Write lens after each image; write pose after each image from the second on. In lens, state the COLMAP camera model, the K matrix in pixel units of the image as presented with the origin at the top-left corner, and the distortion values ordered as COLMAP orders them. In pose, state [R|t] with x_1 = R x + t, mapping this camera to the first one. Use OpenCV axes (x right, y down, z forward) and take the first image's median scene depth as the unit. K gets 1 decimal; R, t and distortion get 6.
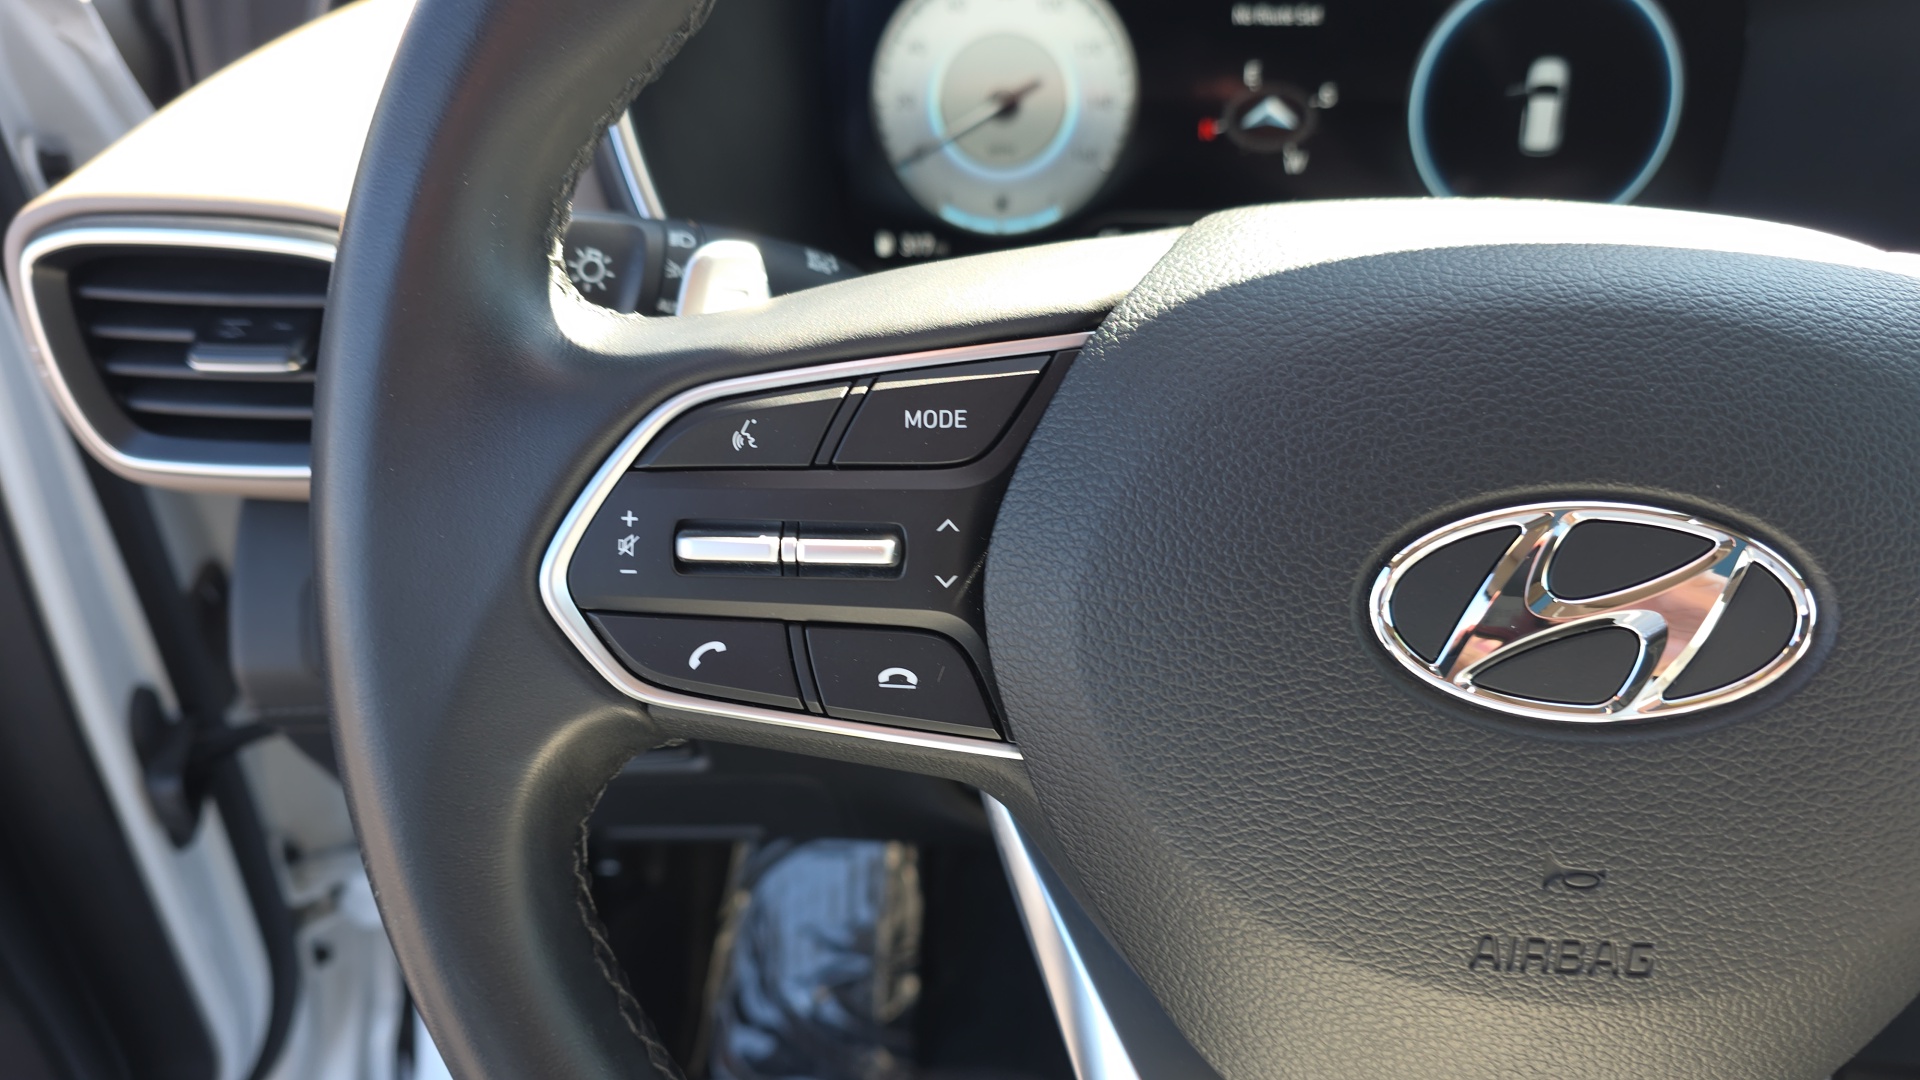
lens RADIAL K [[1293.3, 0, 967.7], [0, 1293.3, 545.9], [0, 0, 1]] dist [0.068175, -0.067162]
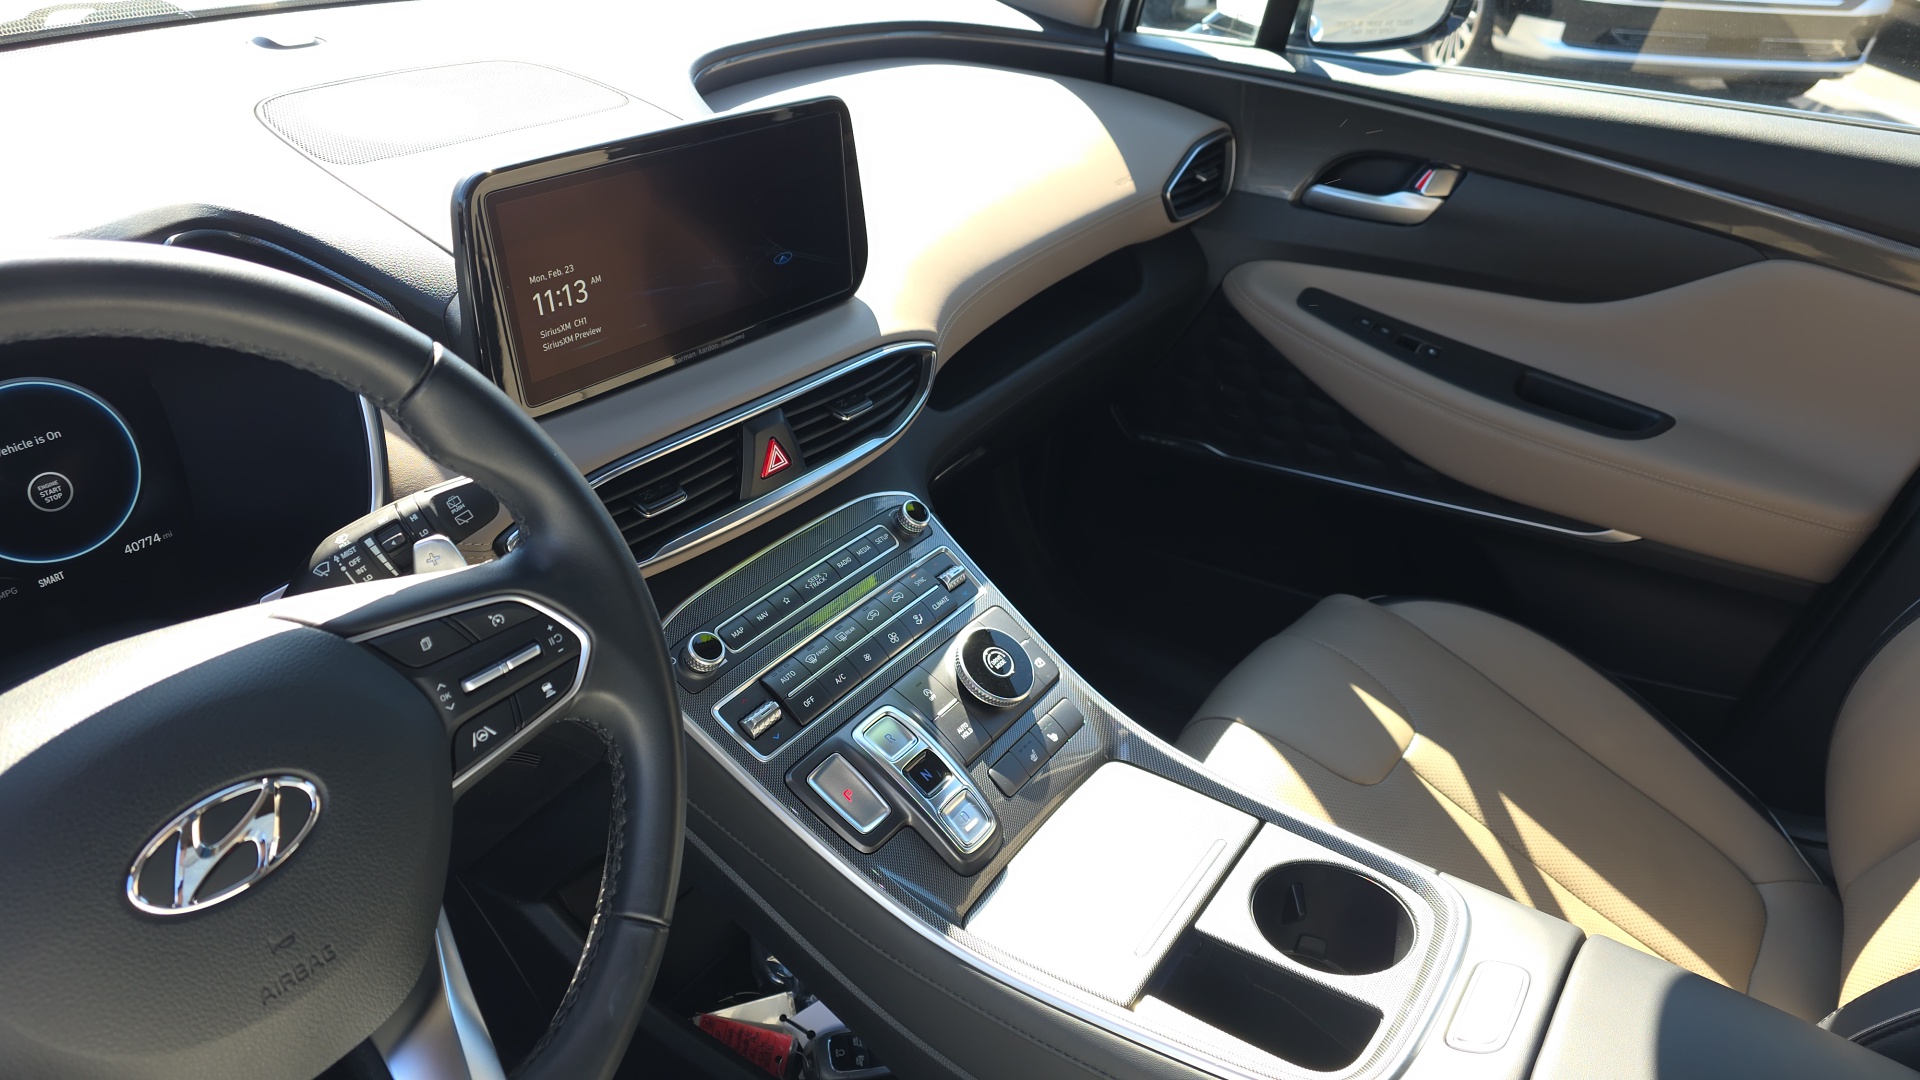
lens RADIAL K [[1293.3, 0, 945.9], [0, 1293.3, 548.5], [0, 0, 1]] dist [0.068175, -0.067162]
pose [[0.520842, -0.420874, 0.742690, -0.315542], [0.426953, 0.881812, 0.200295, -0.289660], [-0.739212, 0.212771, 0.638979, -1.330827]]
